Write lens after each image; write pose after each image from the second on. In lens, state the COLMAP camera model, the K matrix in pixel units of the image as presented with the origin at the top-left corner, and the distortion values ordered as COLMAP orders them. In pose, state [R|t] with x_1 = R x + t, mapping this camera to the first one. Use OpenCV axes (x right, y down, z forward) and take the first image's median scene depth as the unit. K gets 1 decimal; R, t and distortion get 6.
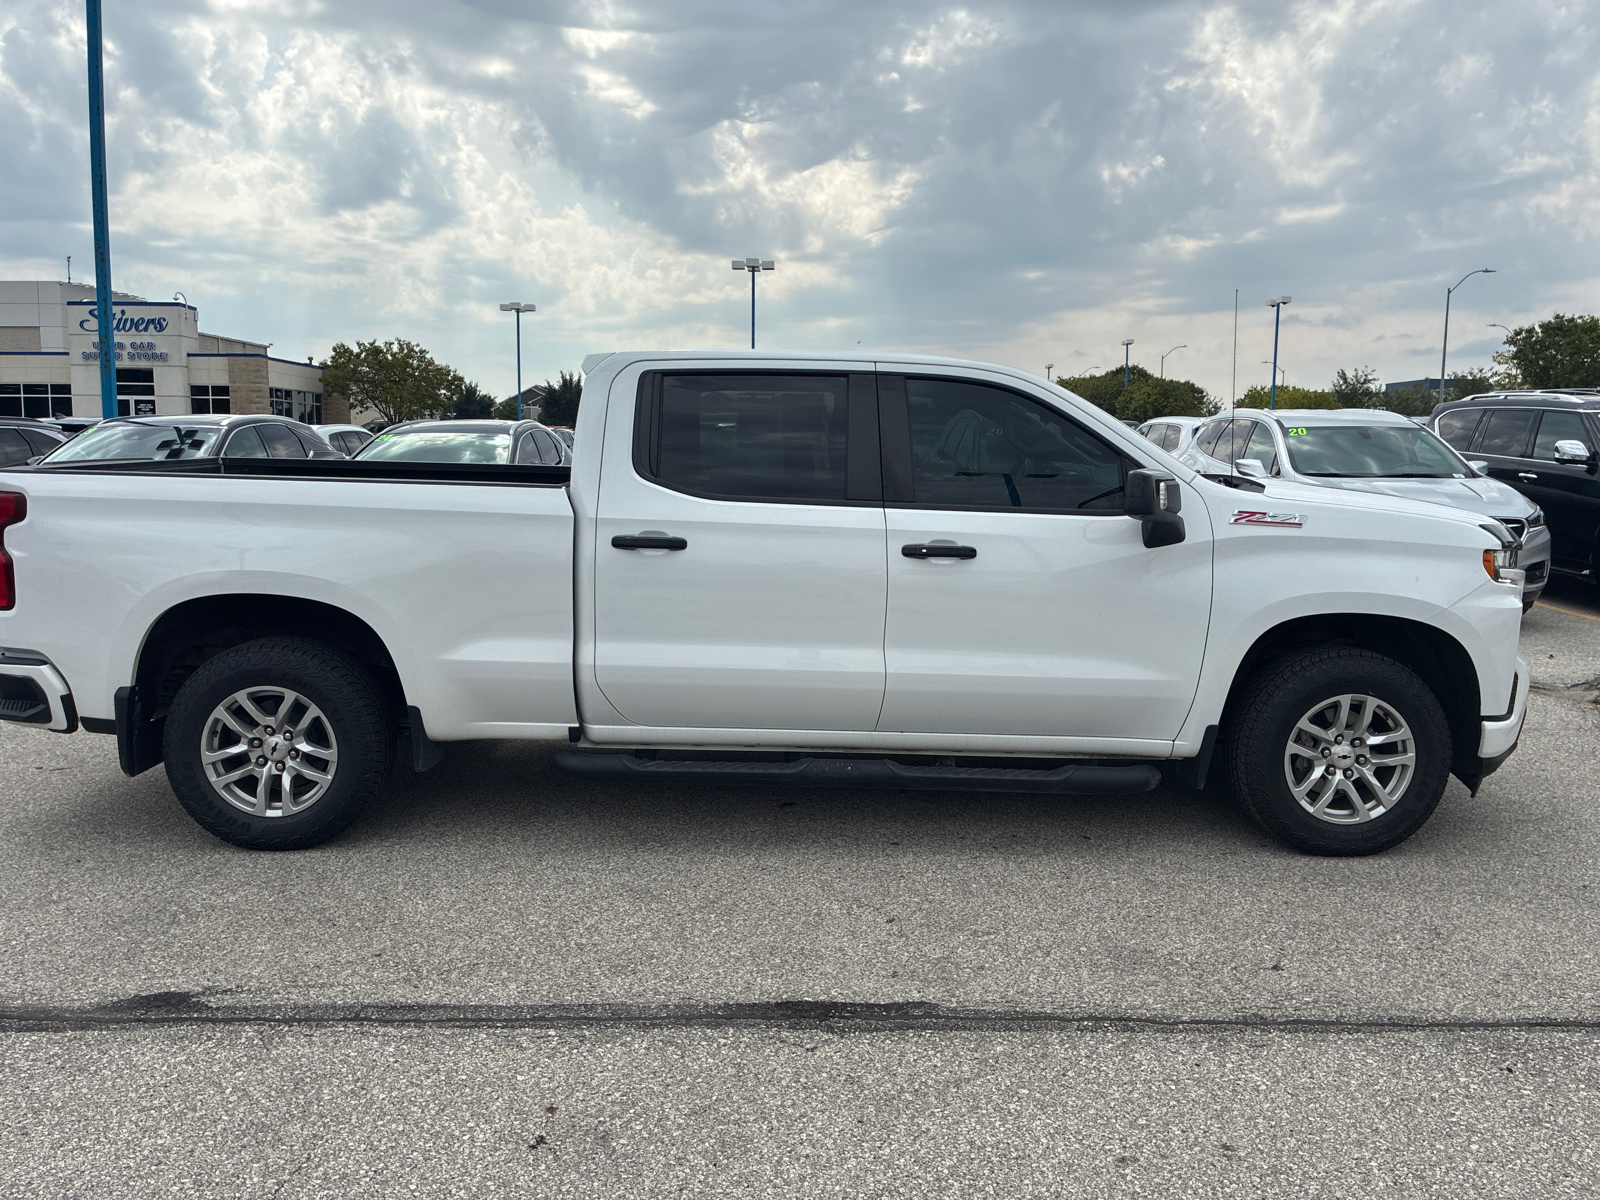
lens RADIAL K [[1211.3, 0, 806.9], [0, 1211.3, 593.0], [0, 0, 1]] dist [0.057391, -0.074714]
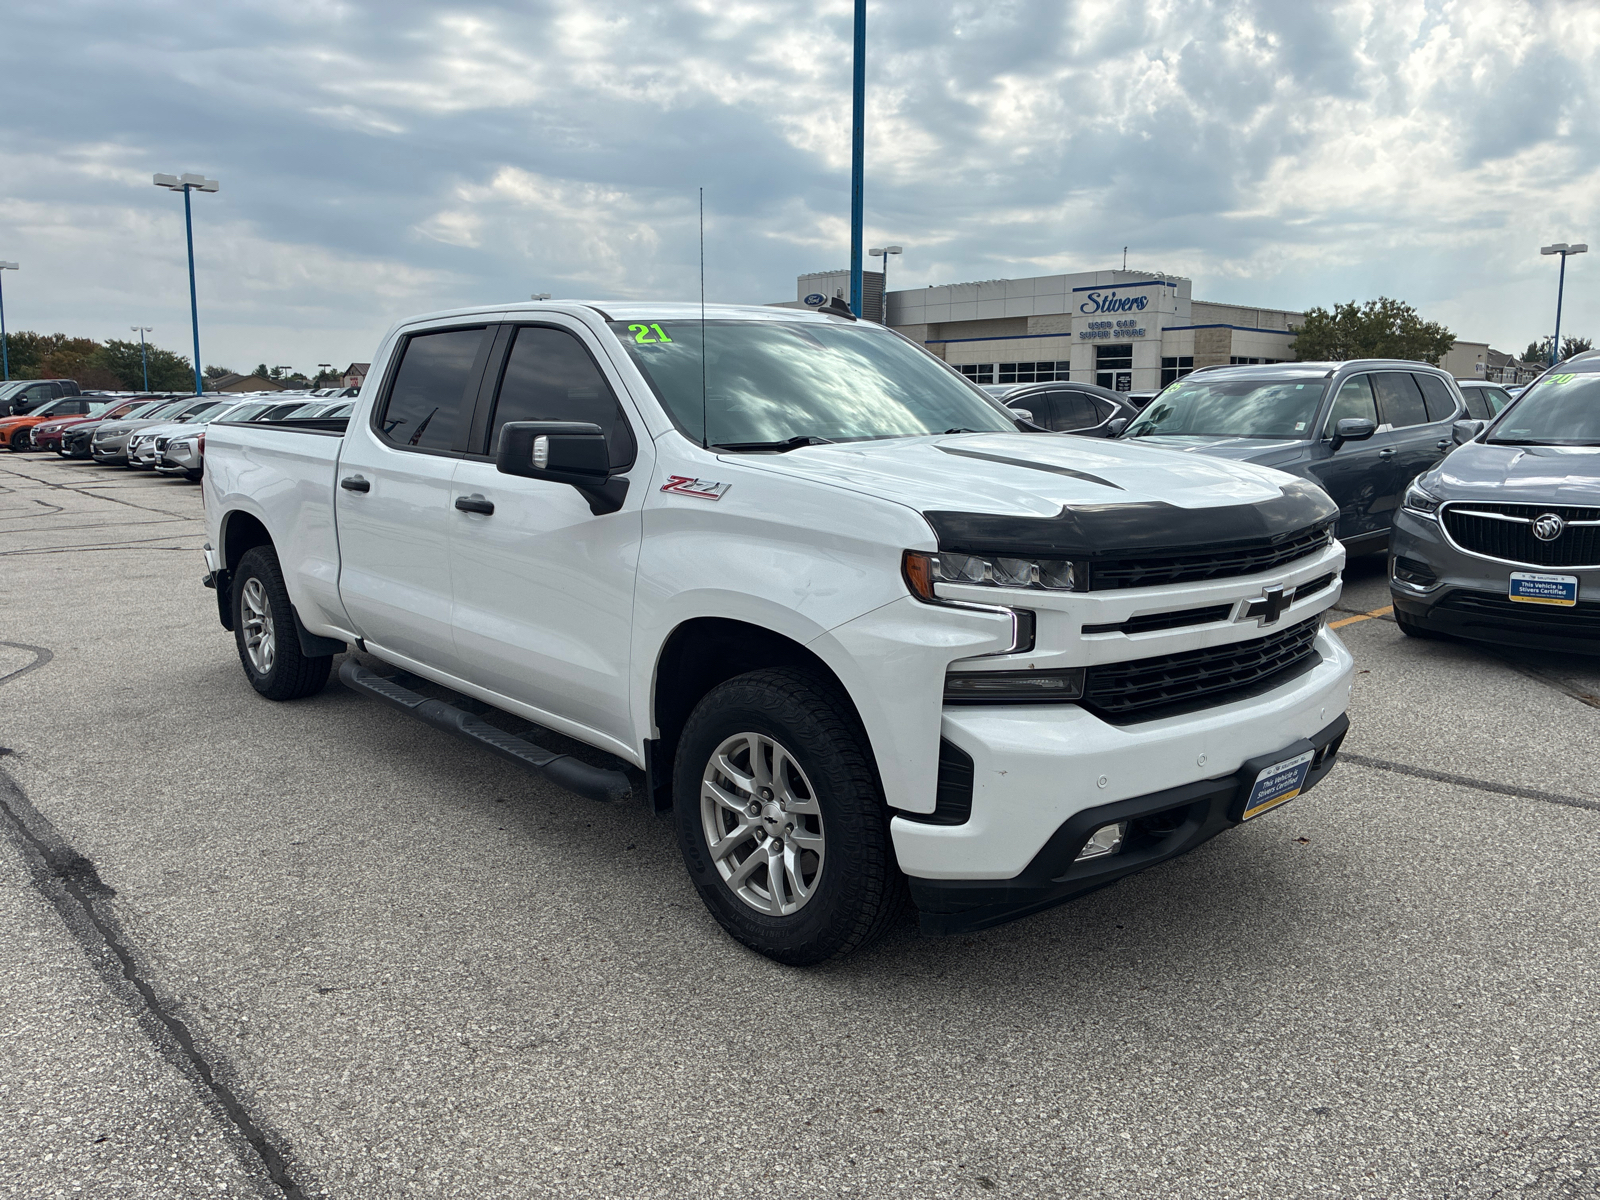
lens RADIAL K [[1198.2, 0, 800.0], [0, 1198.2, 600.0], [0, 0, 1]] dist [0.047584, -0.069567]
pose [[0.660013, 0.109819, -0.743184, 0.995959], [-0.085282, 0.993816, 0.071117, -0.049933], [0.746398, 0.016442, 0.665297, 0.551868]]
